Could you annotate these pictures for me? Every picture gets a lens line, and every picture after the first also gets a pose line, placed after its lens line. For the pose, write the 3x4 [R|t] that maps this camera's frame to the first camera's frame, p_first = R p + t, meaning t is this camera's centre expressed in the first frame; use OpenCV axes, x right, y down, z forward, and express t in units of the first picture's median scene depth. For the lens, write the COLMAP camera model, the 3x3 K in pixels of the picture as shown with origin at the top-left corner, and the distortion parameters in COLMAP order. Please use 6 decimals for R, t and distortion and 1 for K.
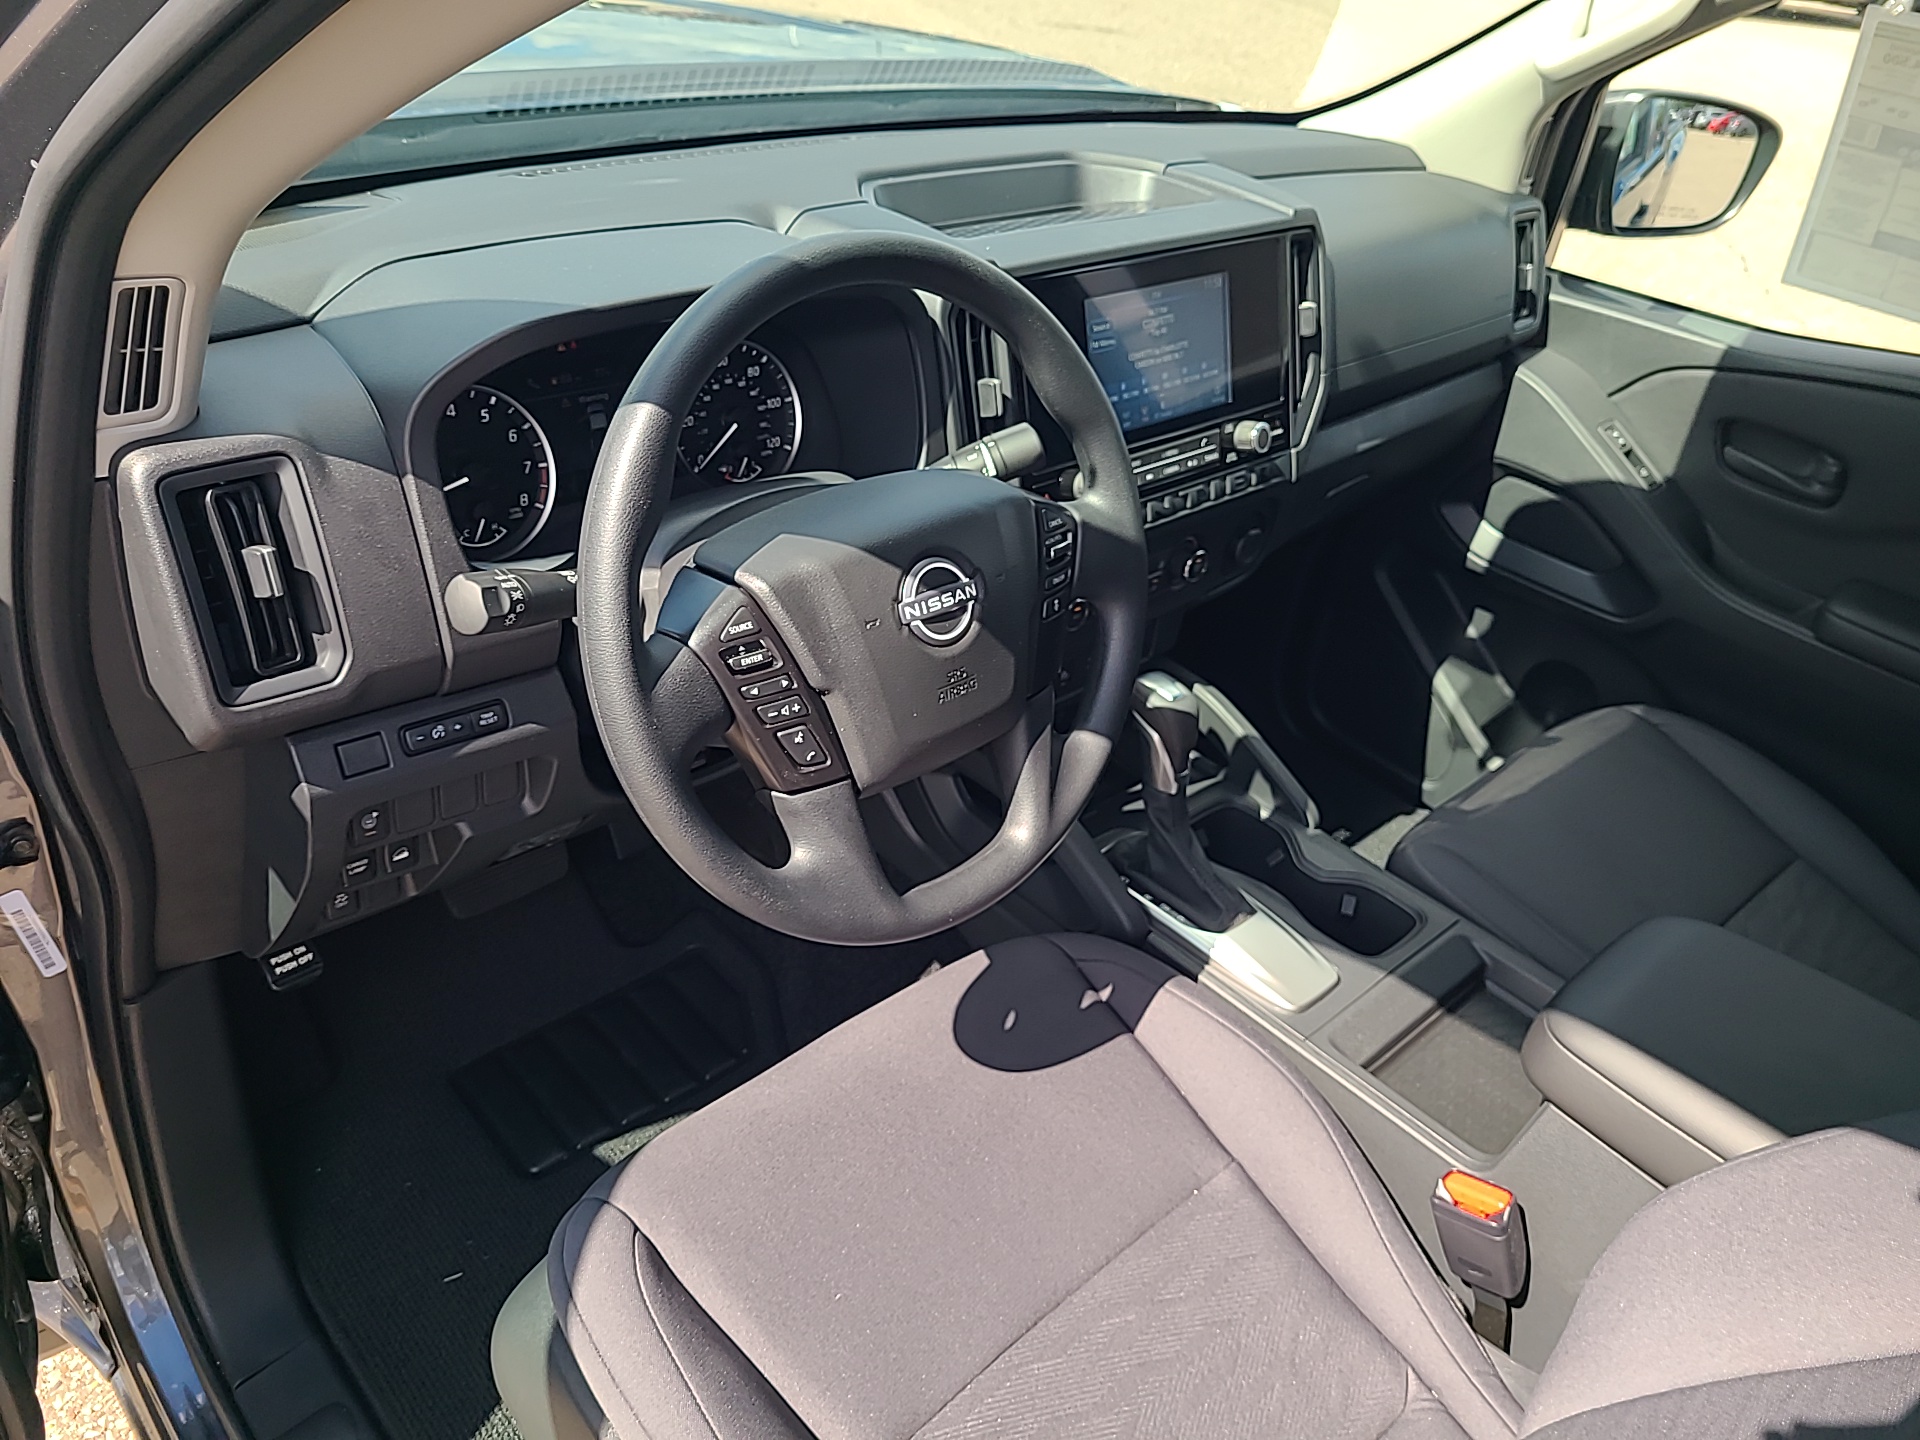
lens RADIAL K [[1469.3, 0, 967.9], [0, 1469.3, 709.8], [0, 0, 1]] dist [0.027926, -0.035628]
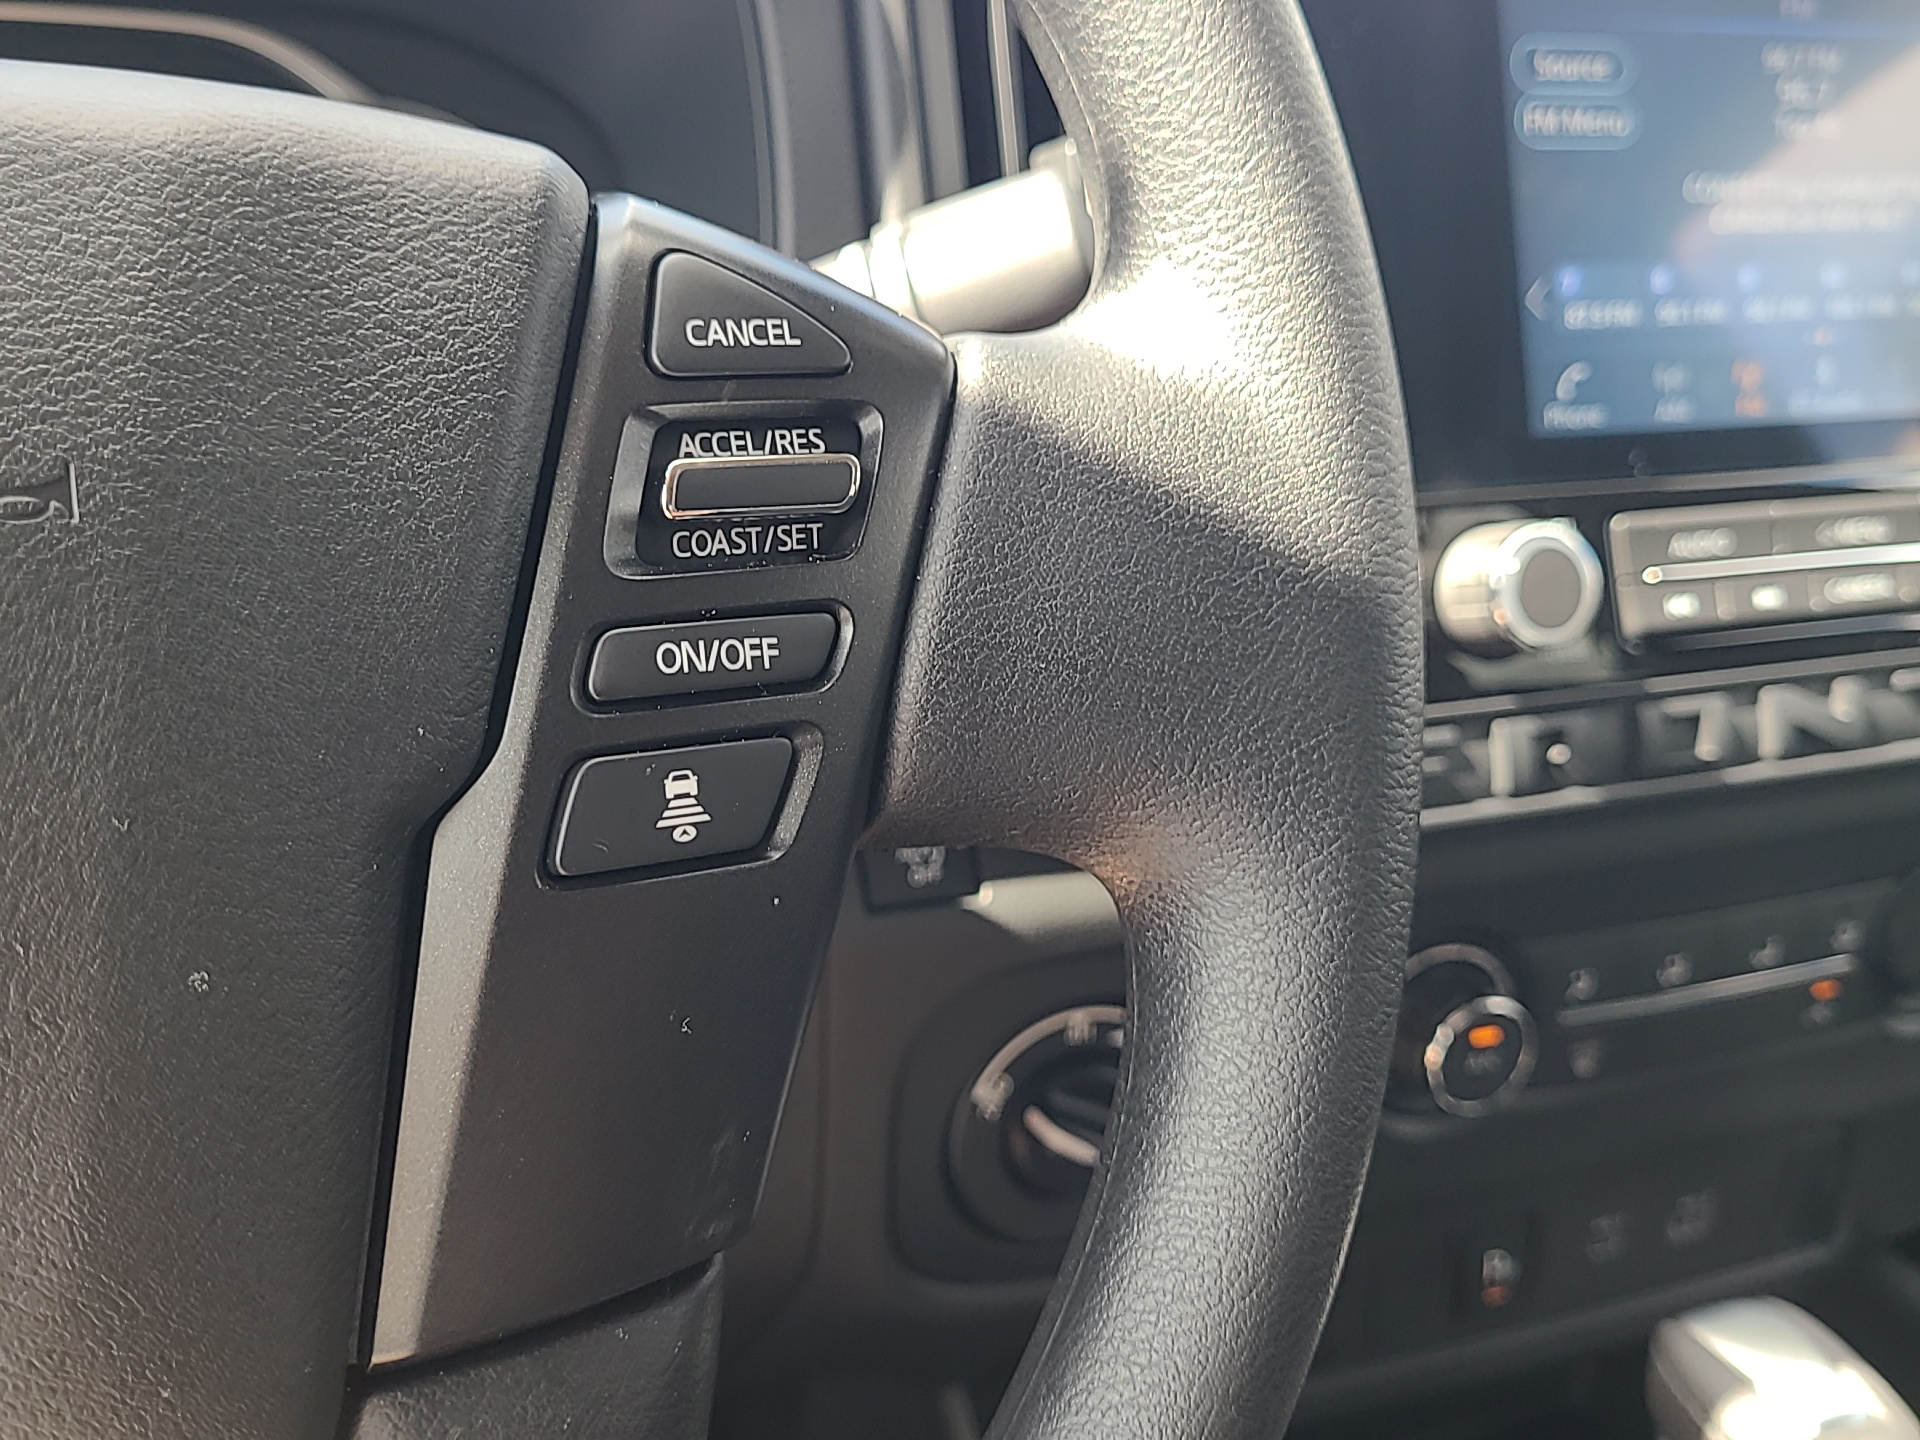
lens RADIAL K [[1954.0, 0, 945.2], [0, 1954.0, 689.6], [0, 0, 1]] dist [-0.030449, 0.000000]
pose [[0.916072, 0.034522, -0.399526, 0.123540], [-0.142533, 0.959263, -0.243925, -0.025058], [0.374830, 0.280399, 0.883674, 0.586032]]
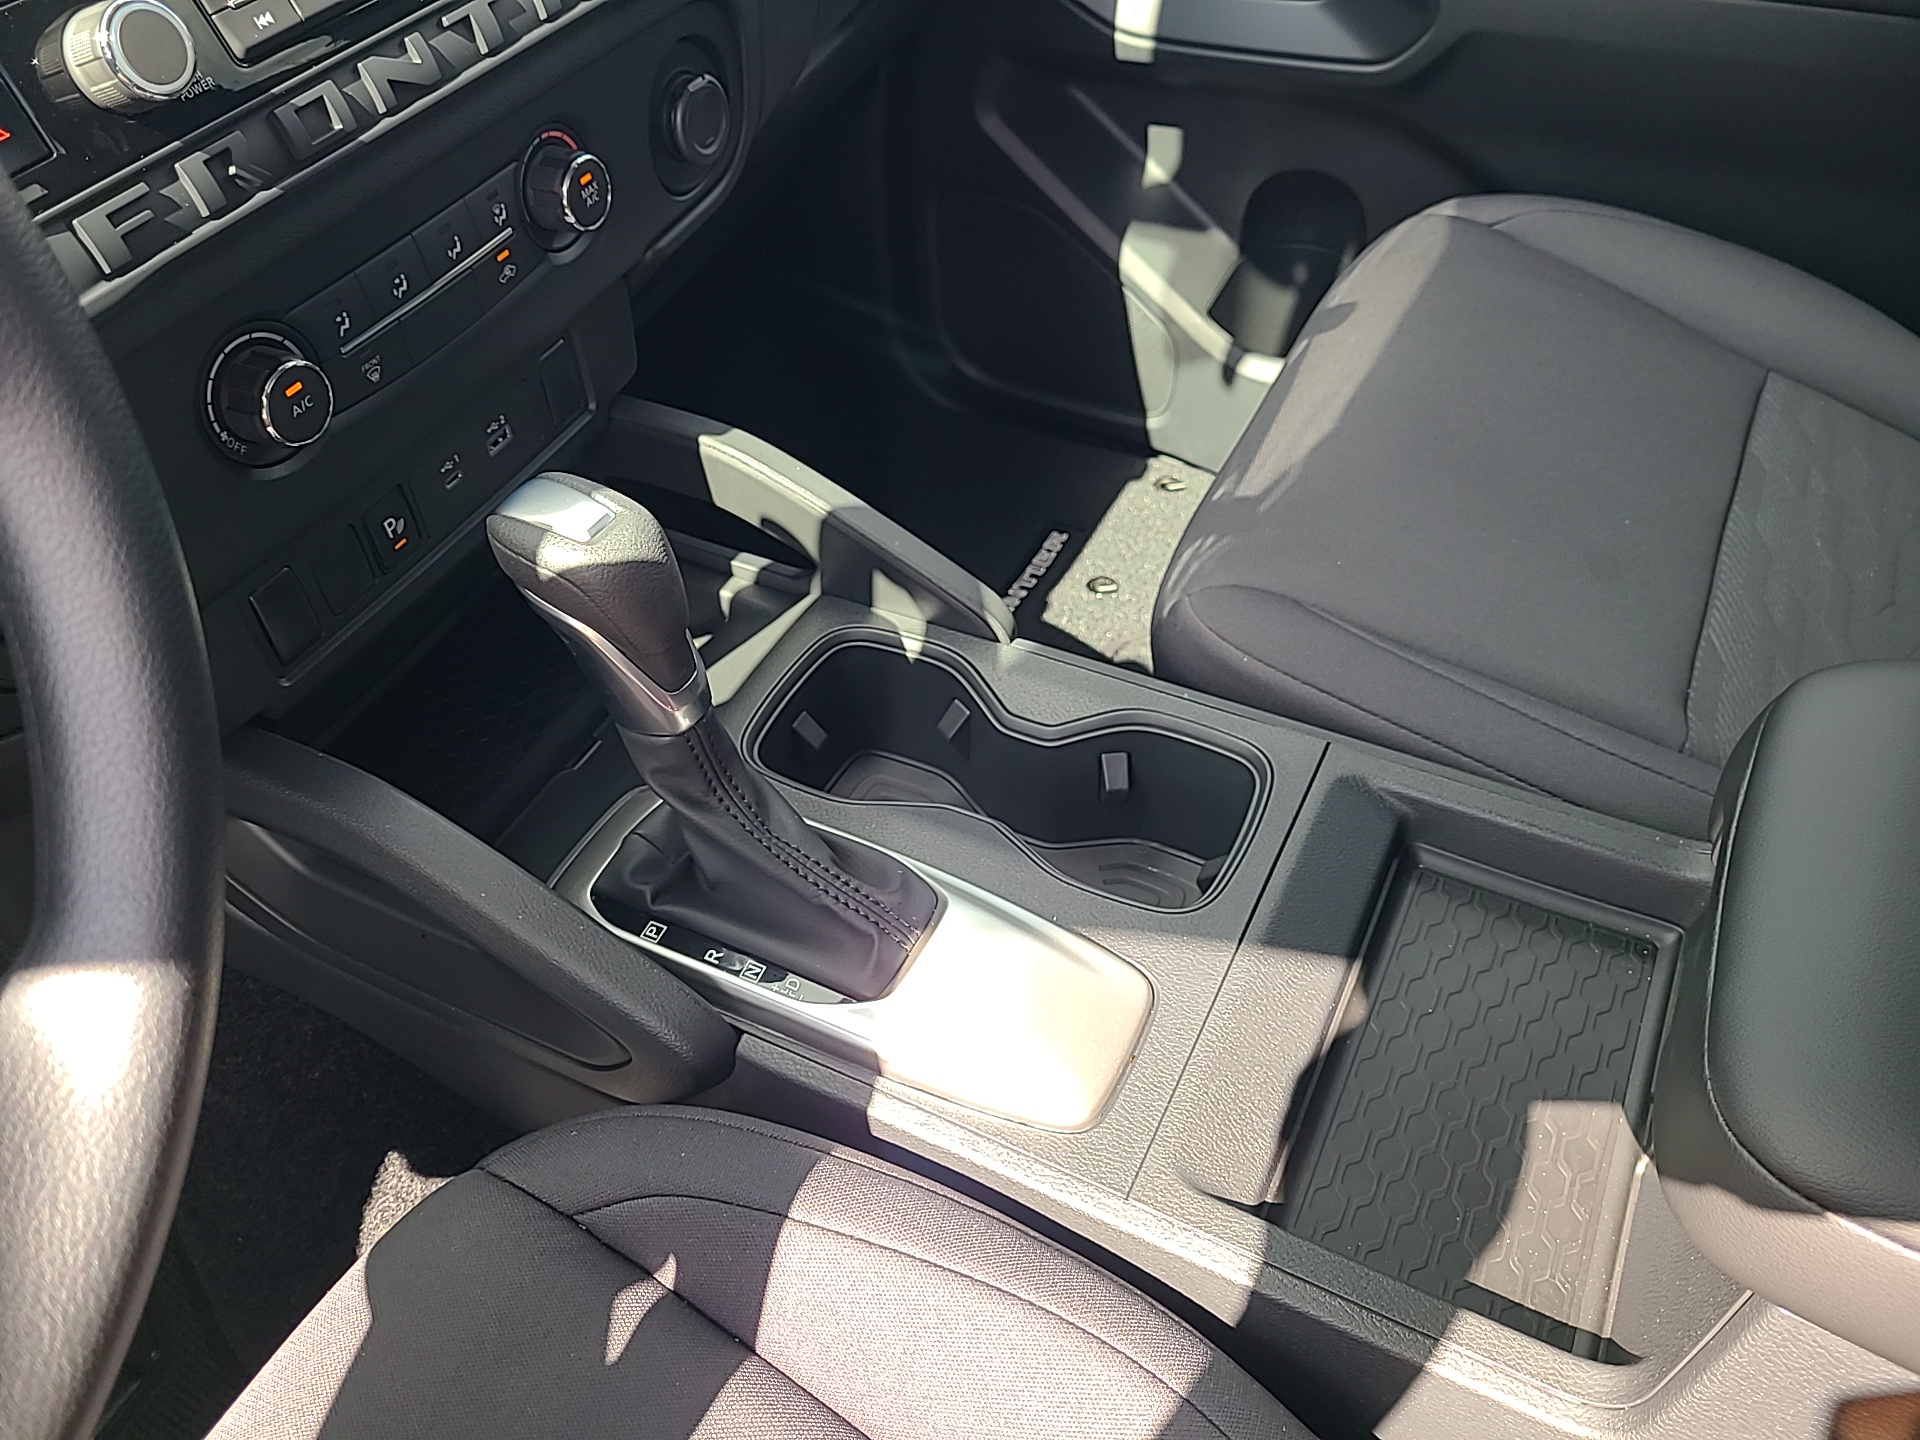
lens RADIAL K [[1469.3, 0, 925.6], [0, 1469.3, 712.5], [0, 0, 1]] dist [0.027926, -0.035628]
pose [[0.931882, -0.346885, 0.106147, 0.156284], [0.315244, 0.919152, 0.236178, -0.027874], [-0.179492, -0.186627, 0.965895, 0.548151]]
